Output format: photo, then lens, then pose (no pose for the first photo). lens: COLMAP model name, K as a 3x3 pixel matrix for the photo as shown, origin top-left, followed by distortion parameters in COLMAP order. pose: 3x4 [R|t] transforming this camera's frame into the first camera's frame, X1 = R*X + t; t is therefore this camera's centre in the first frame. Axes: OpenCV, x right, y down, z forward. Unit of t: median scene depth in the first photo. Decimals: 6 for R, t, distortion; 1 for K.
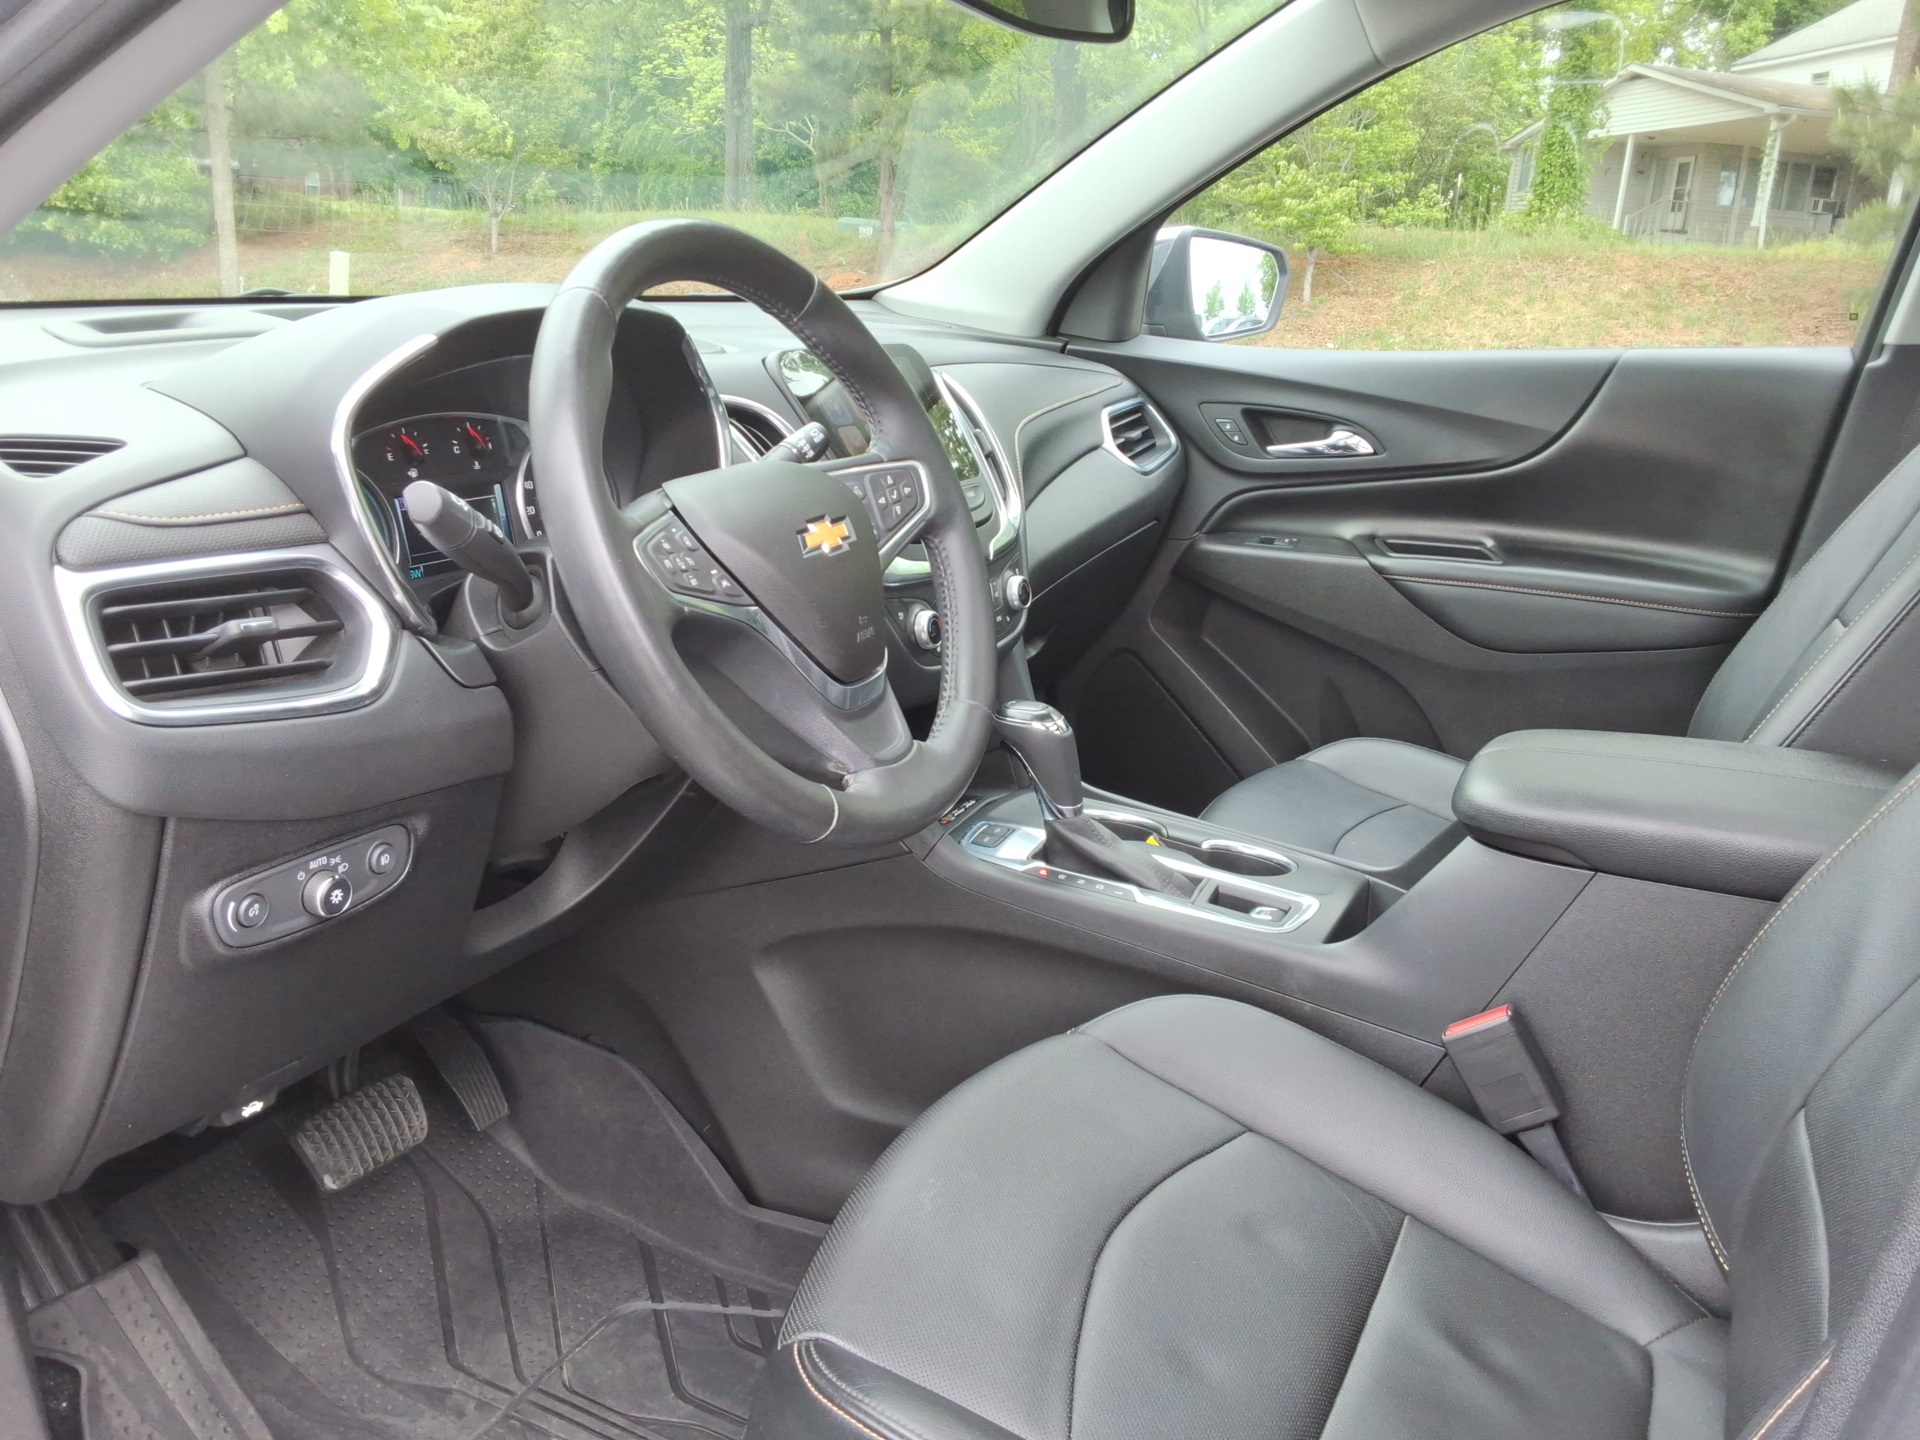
lens RADIAL K [[1546.7, 0, 984.5], [0, 1546.7, 710.2], [0, 0, 1]] dist [0.129931, -0.230402]
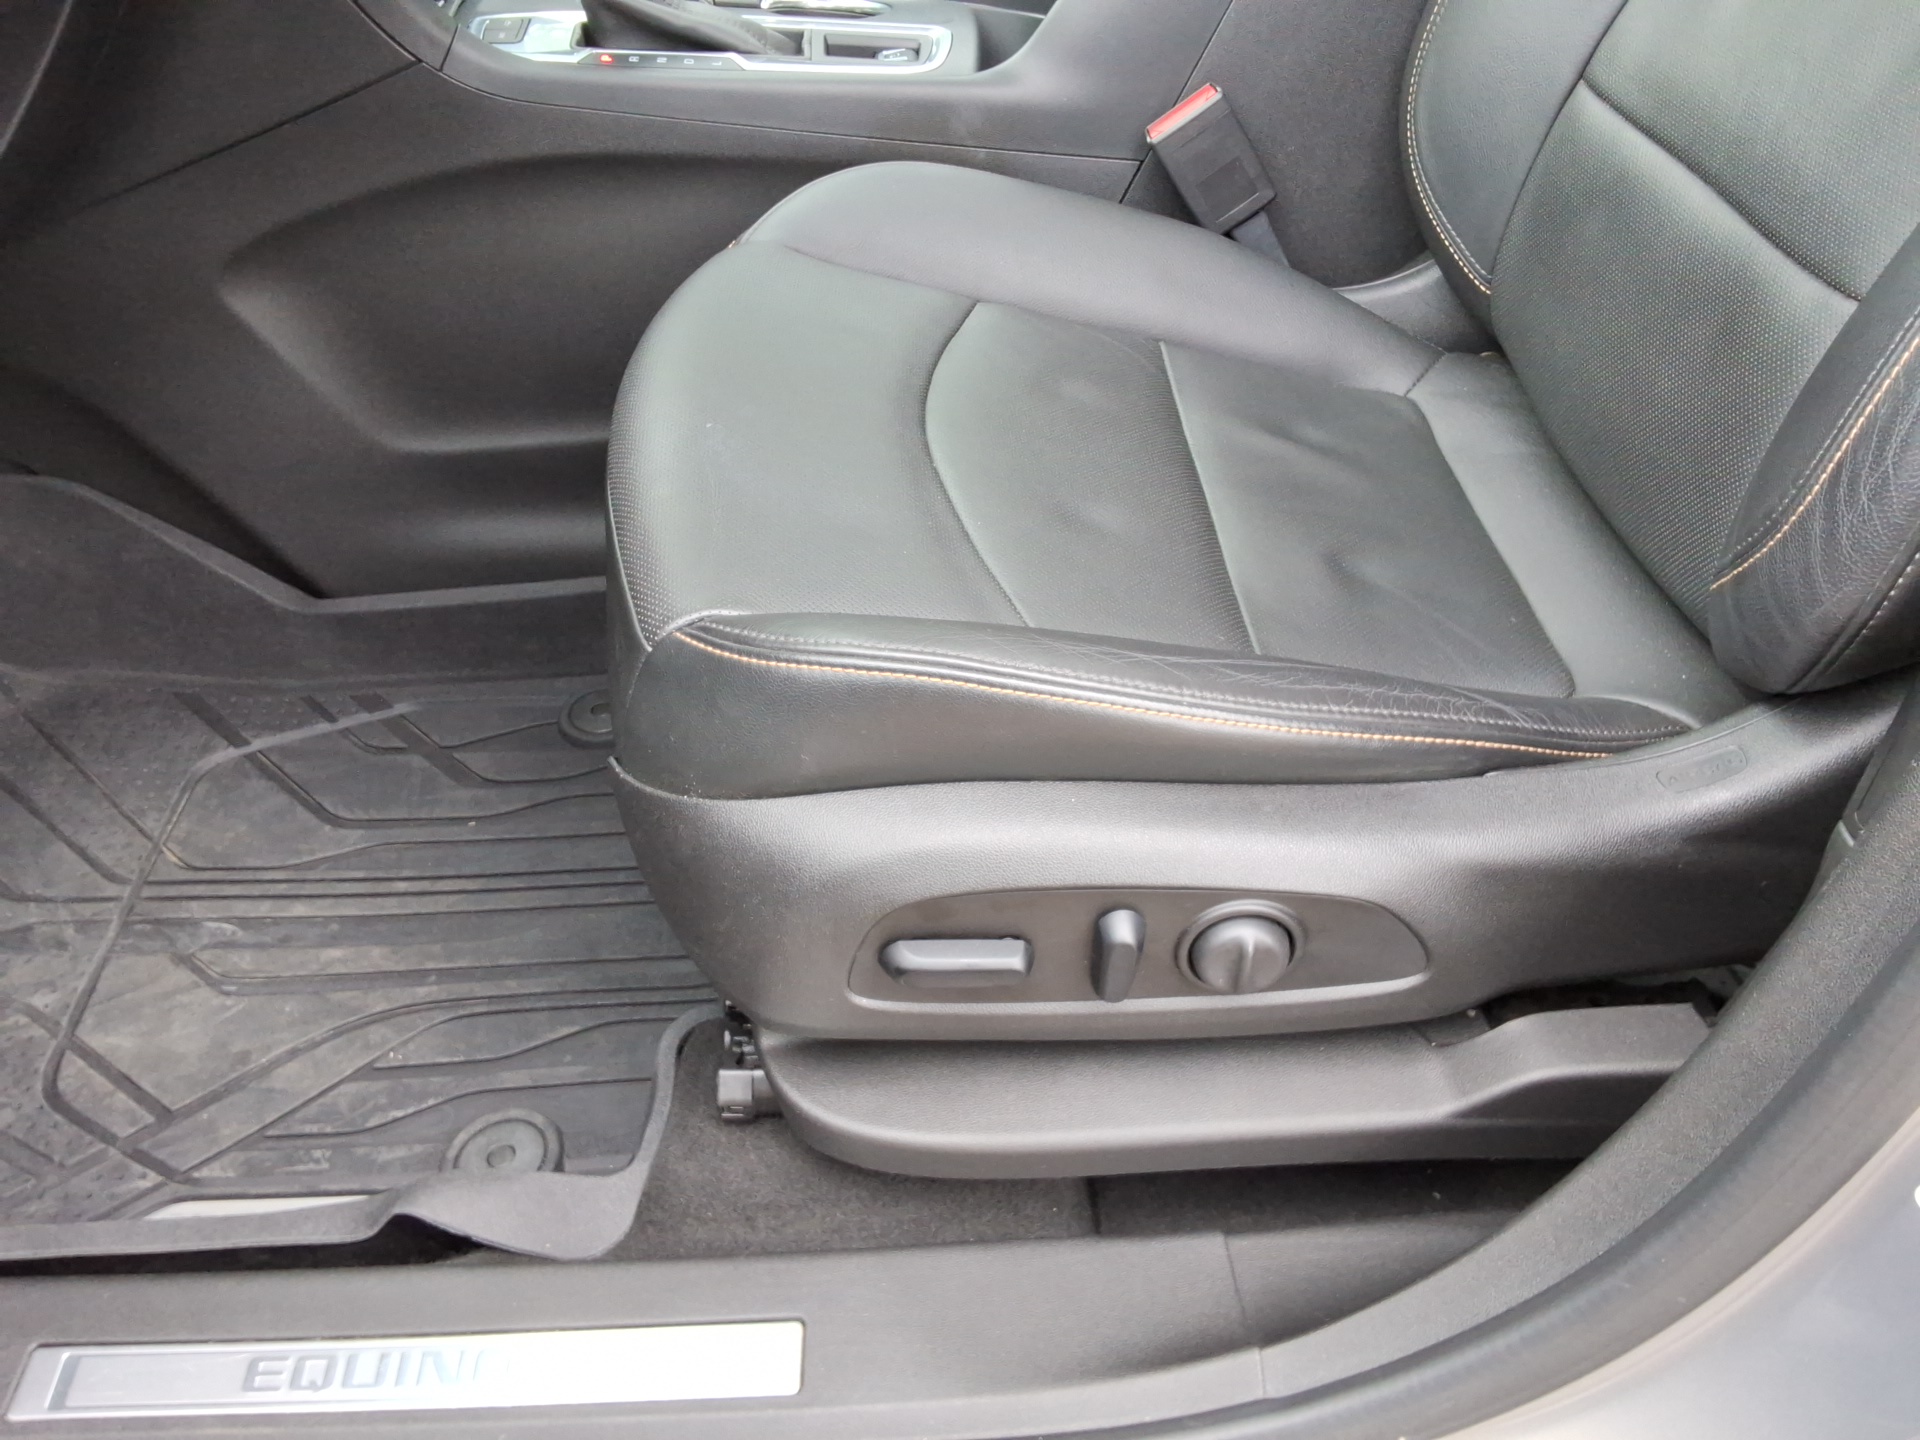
lens RADIAL K [[1546.7, 0, 984.5], [0, 1546.7, 710.2], [0, 0, 1]] dist [0.129931, -0.230402]
pose [[0.867611, -0.331407, 0.370703, -0.189933], [0.159231, 0.891429, 0.424263, 0.092123], [-0.471060, -0.309068, 0.826184, 0.191144]]
